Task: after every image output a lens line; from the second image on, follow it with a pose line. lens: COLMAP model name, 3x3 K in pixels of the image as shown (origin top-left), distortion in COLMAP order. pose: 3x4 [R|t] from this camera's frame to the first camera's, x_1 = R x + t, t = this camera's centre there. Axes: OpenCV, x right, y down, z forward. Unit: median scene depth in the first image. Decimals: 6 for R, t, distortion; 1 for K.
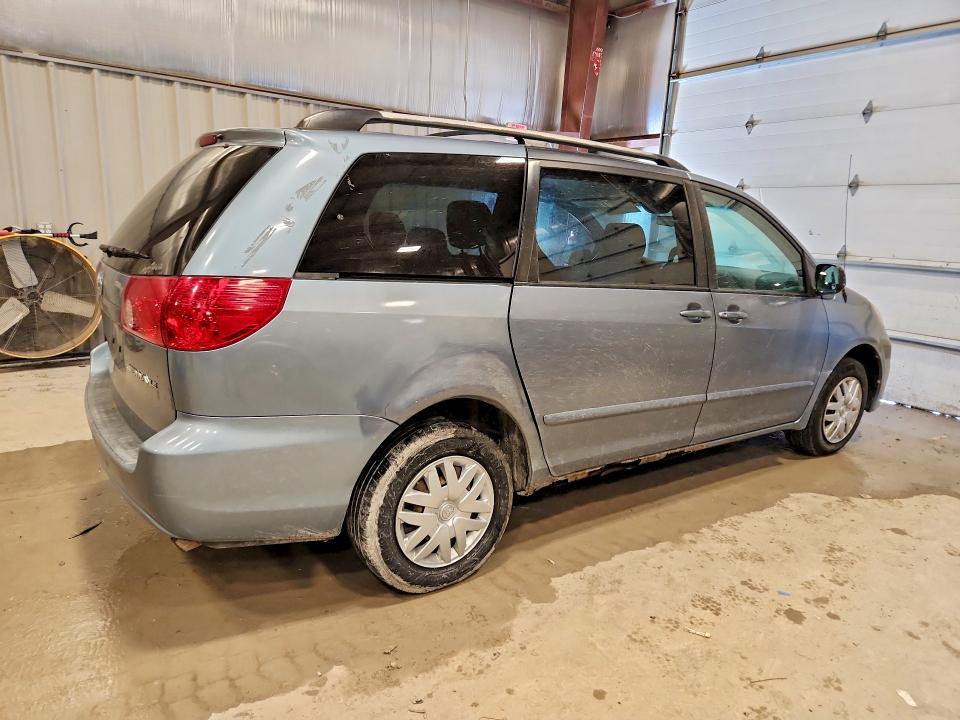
lens RADIAL K [[640.3, 0, 480.0], [0, 640.3, 360.0], [0, 0, 1]] dist [0.021598, -0.003769]
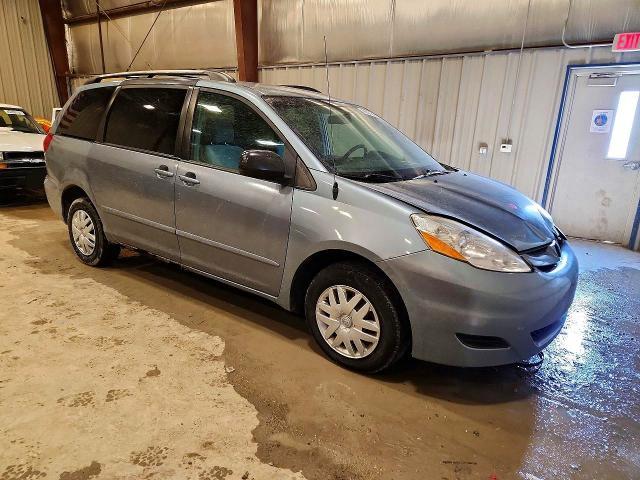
lens RADIAL K [[426.8, 0, 320.0], [0, 426.8, 240.0], [0, 0, 1]] dist [0.021598, -0.003769]
pose [[0.325579, 0.204215, -0.923198, 1.411052], [-0.219811, 0.965993, 0.136162, -0.135011], [0.919609, 0.158598, 0.359395, 0.965404]]
